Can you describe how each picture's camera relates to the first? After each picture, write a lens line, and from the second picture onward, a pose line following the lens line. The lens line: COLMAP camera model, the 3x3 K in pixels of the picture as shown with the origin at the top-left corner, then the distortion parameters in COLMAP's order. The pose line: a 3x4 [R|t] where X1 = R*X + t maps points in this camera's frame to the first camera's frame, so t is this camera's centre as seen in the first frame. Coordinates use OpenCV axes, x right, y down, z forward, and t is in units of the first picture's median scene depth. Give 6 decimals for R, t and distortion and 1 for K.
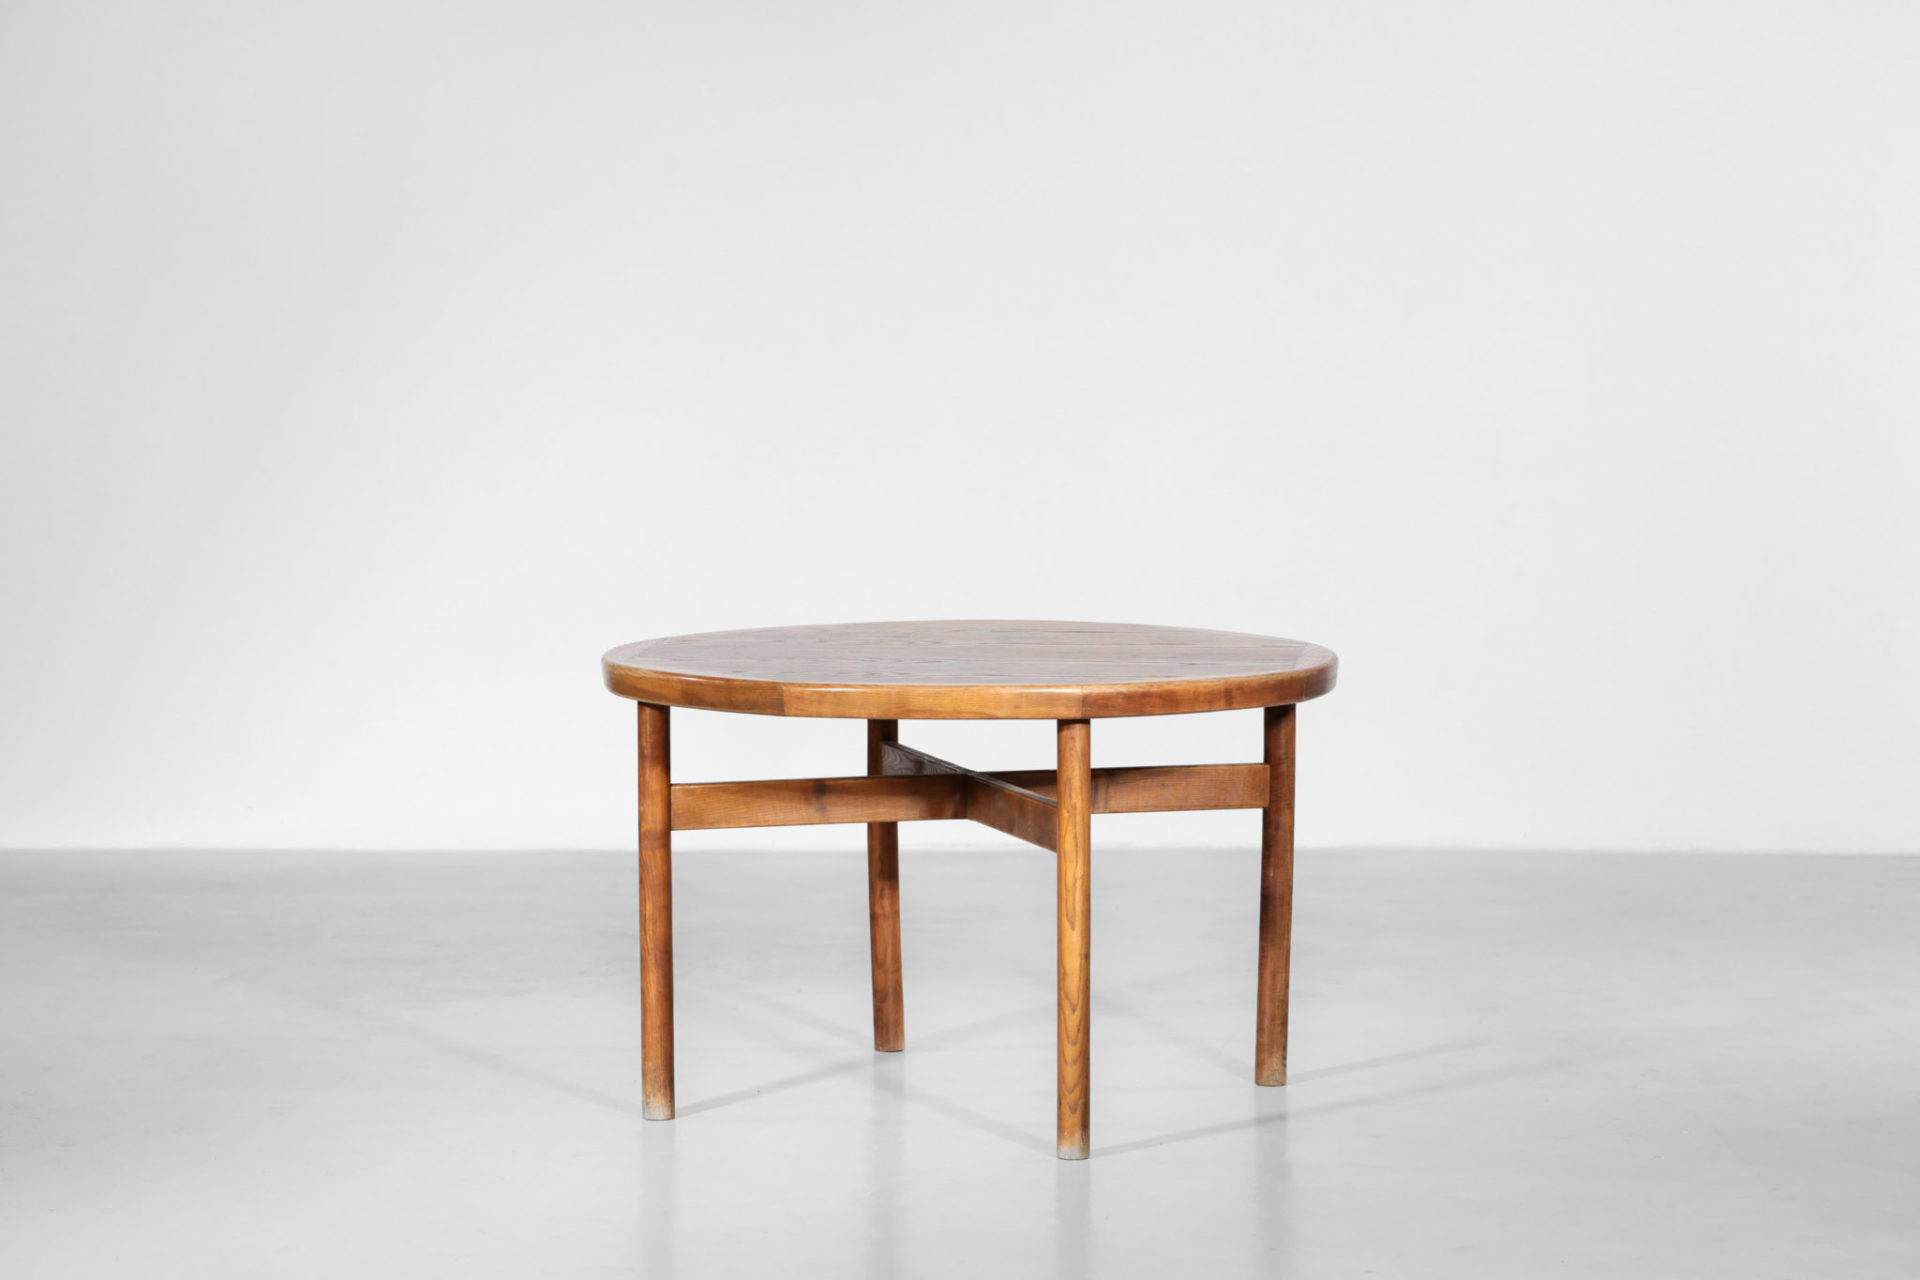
lens RADIAL K [[5785.2, 0, 960.0], [0, 5785.2, 640.0], [0, 0, 1]] dist [0.007867, 0.120332]
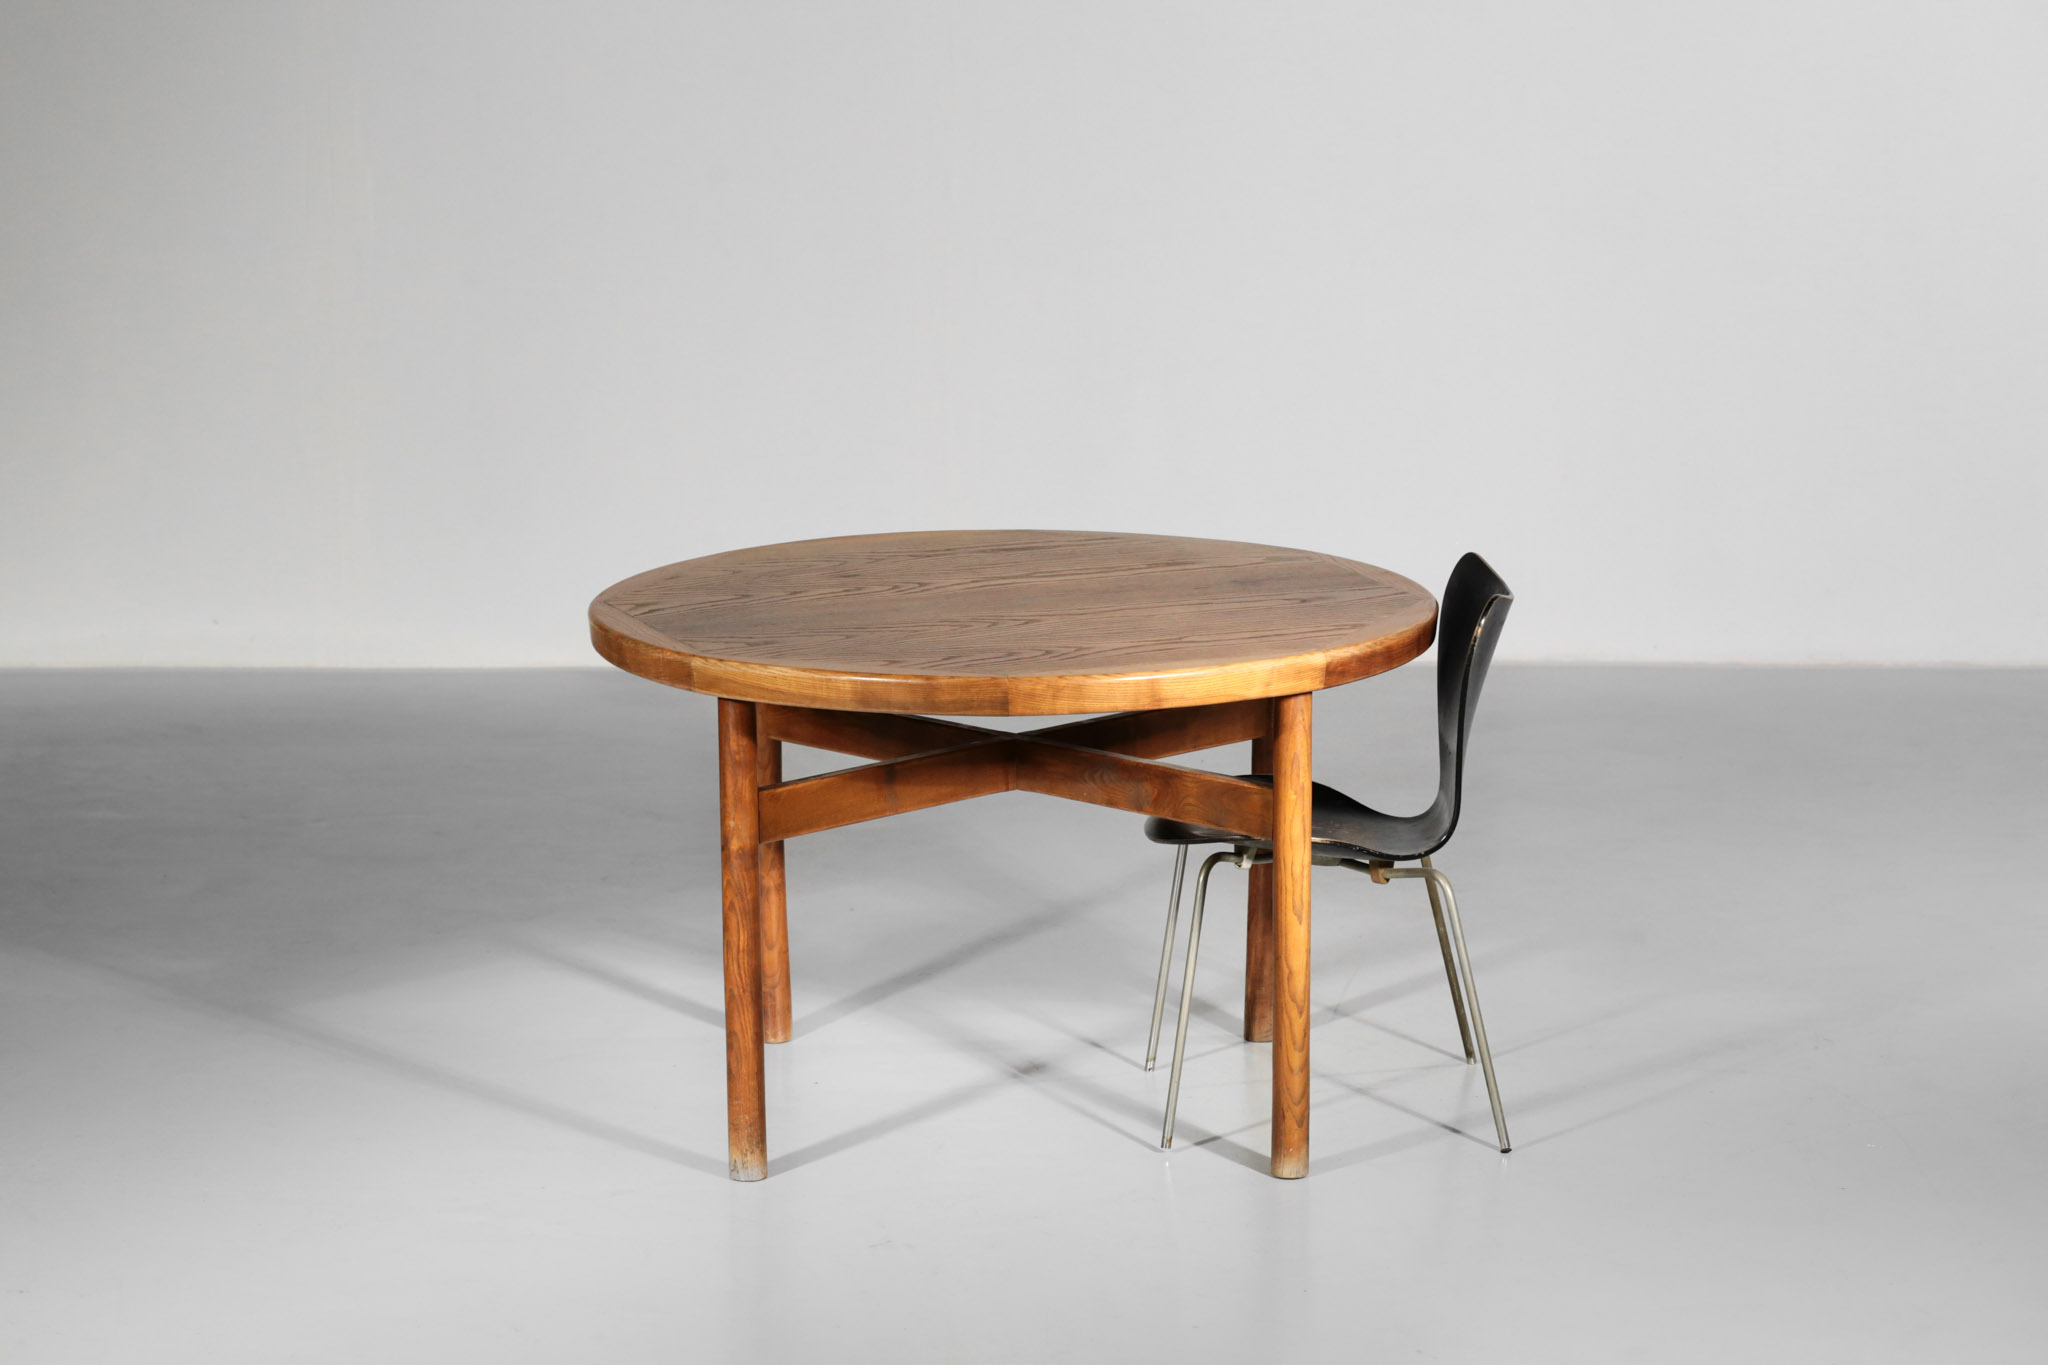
lens RADIAL K [[6170.8, 0, 1024.0], [0, 6170.8, 682.5], [0, 0, 1]] dist [0.007867, 0.120332]
pose [[0.885986, -0.092716, 0.454348, -0.426381], [0.049311, 0.993090, 0.106495, -0.085778], [-0.461082, -0.071949, 0.884436, 0.178893]]
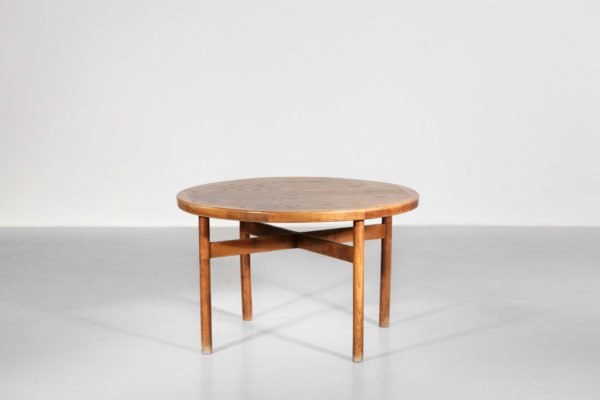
lens RADIAL K [[1807.9, 0, 300.0], [0, 1807.9, 200.0], [0, 0, 1]] dist [0.007867, 0.120332]
pose [[0.966926, -0.041819, 0.251604, -0.239593], [0.027149, 0.997738, 0.061500, -0.053663], [-0.253606, -0.052635, 0.965874, 0.083625]]
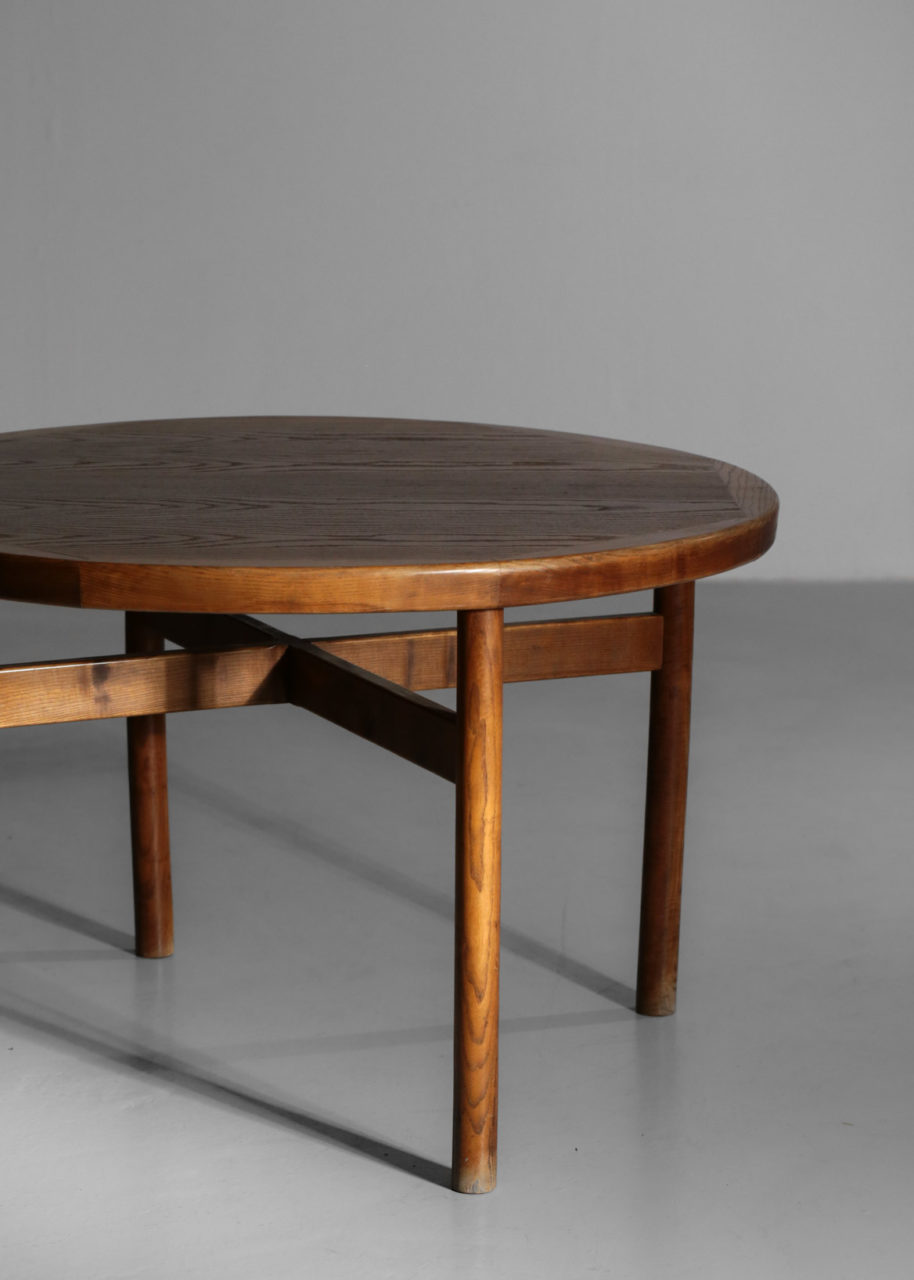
lens RADIAL K [[4095.4, 0, 457.0], [0, 4095.4, 640.0], [0, 0, 1]] dist [0.018266, -0.172137]
pose [[0.990272, -0.018017, 0.137974, -0.052127], [0.003584, 0.994556, 0.104144, -0.034024], [-0.139099, -0.102637, 0.984945, 0.473083]]
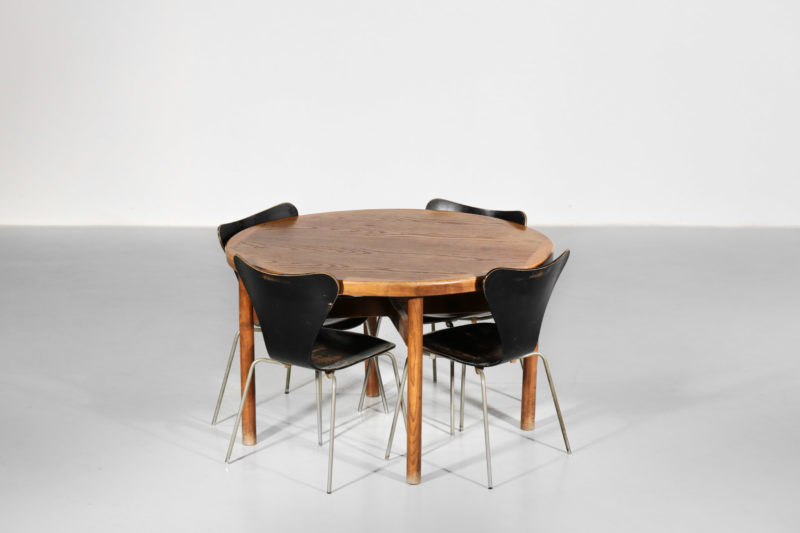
lens RADIAL K [[2410.5, 0, 400.0], [0, 2410.5, 266.5], [0, 0, 1]] dist [0.007867, 0.120332]
pose [[0.991240, 0.033397, -0.127780, 0.127345], [-0.014800, 0.989495, 0.143810, -0.125802], [0.131240, -0.140659, 0.981321, 0.080646]]
